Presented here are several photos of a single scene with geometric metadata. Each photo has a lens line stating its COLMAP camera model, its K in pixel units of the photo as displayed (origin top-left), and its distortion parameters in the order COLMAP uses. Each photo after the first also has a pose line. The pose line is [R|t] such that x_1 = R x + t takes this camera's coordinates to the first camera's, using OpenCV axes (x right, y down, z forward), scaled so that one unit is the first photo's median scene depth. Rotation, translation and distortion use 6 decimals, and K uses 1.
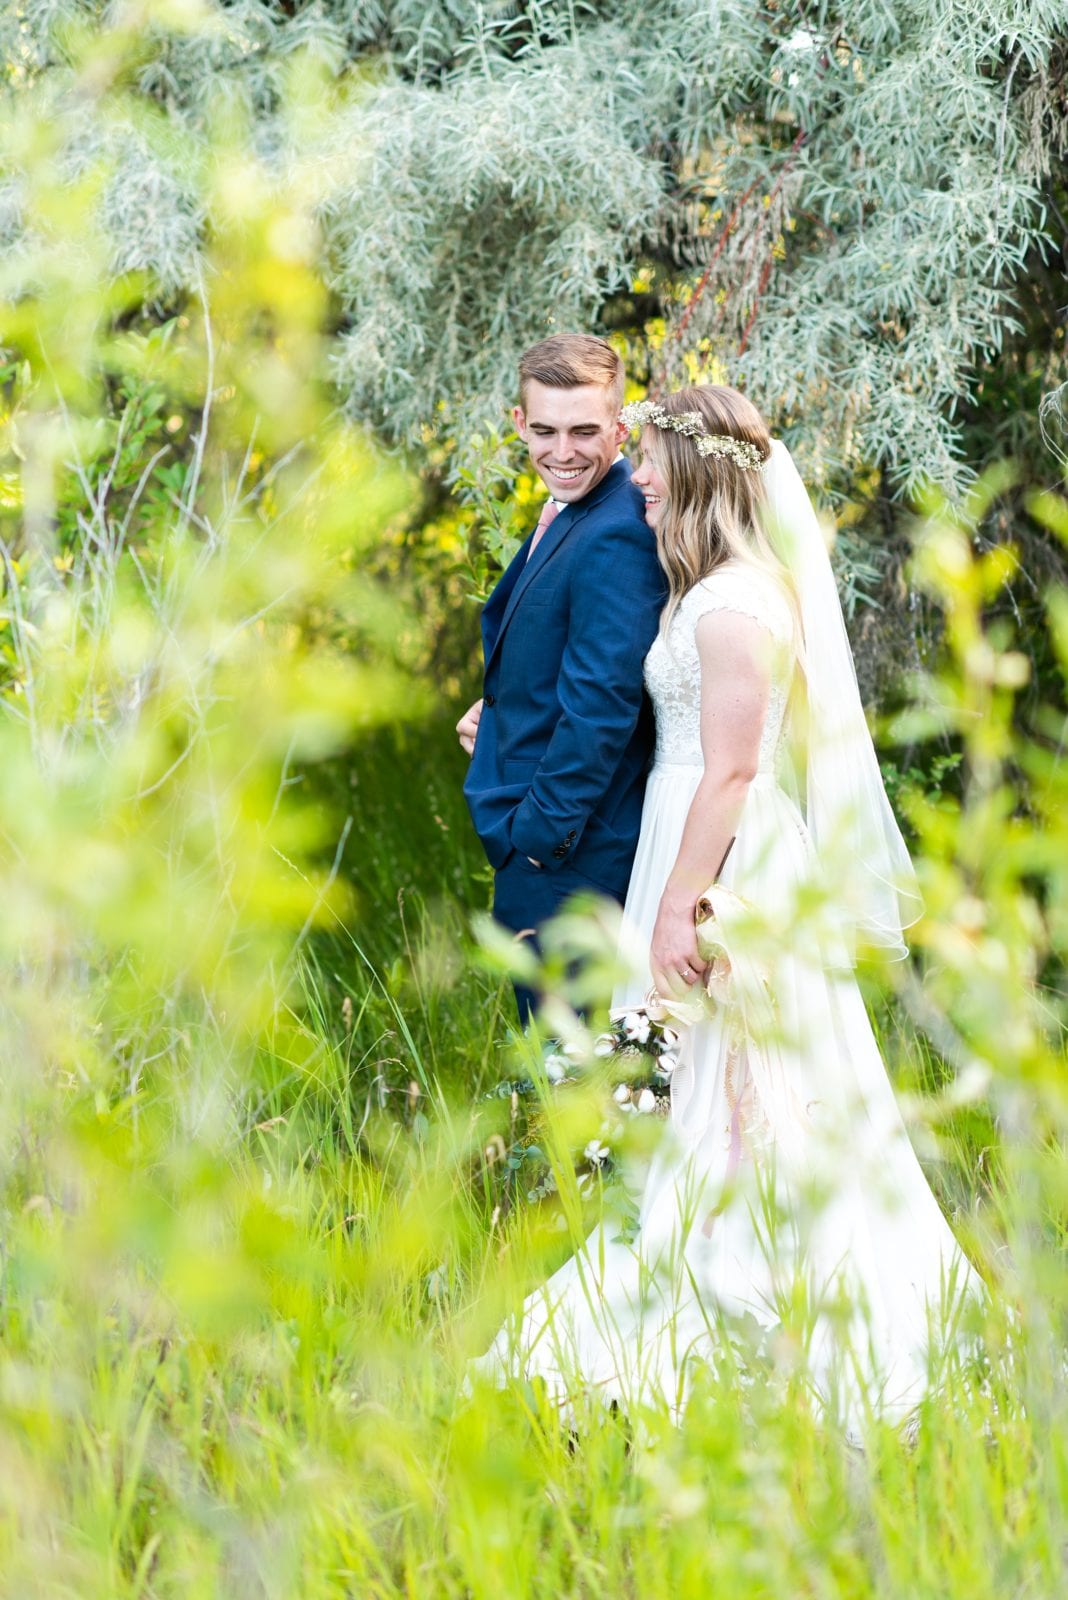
lens RADIAL K [[3921.9, 0, 532.2], [0, 3921.9, 798.7], [0, 0, 1]] dist [-0.023142, 0.000000]
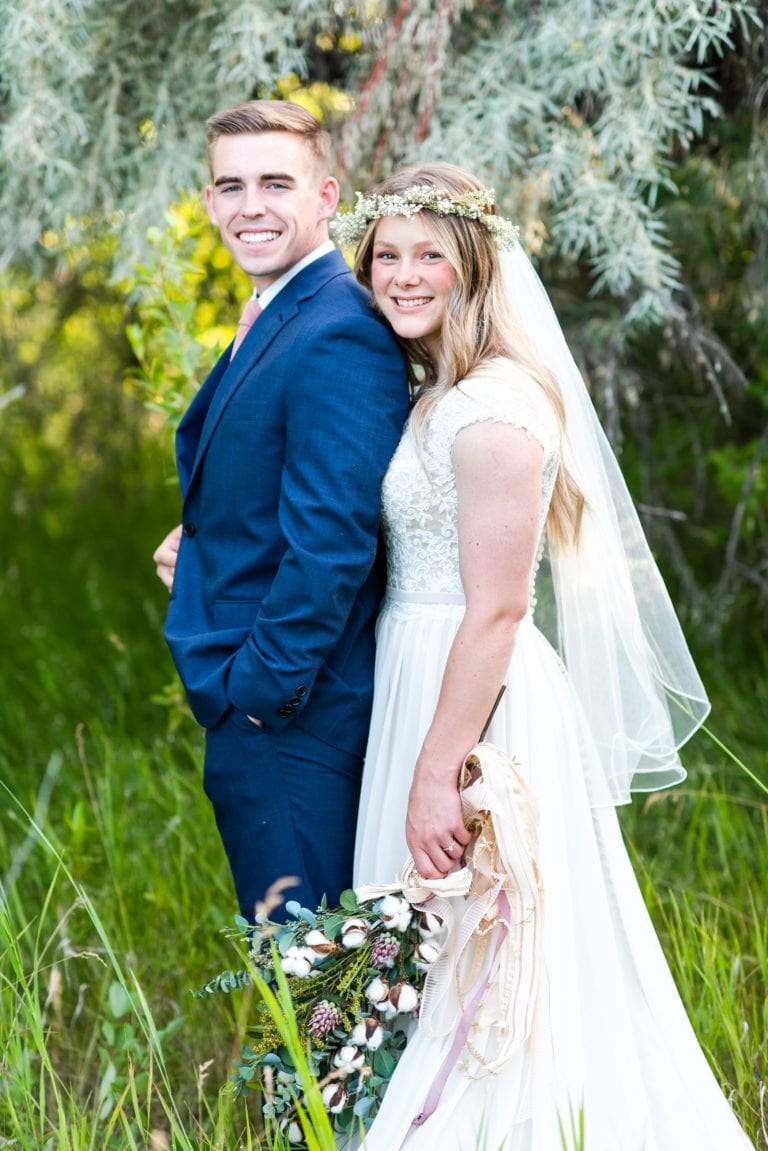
lens RADIAL K [[2821.3, 0, 386.1], [0, 2821.3, 577.2], [0, 0, 1]] dist [-0.023142, 0.000000]
pose [[0.994898, -0.022156, 0.098428, -0.025431], [0.020239, 0.999587, 0.020424, -0.022461], [-0.098840, -0.018328, 0.994935, 0.325583]]
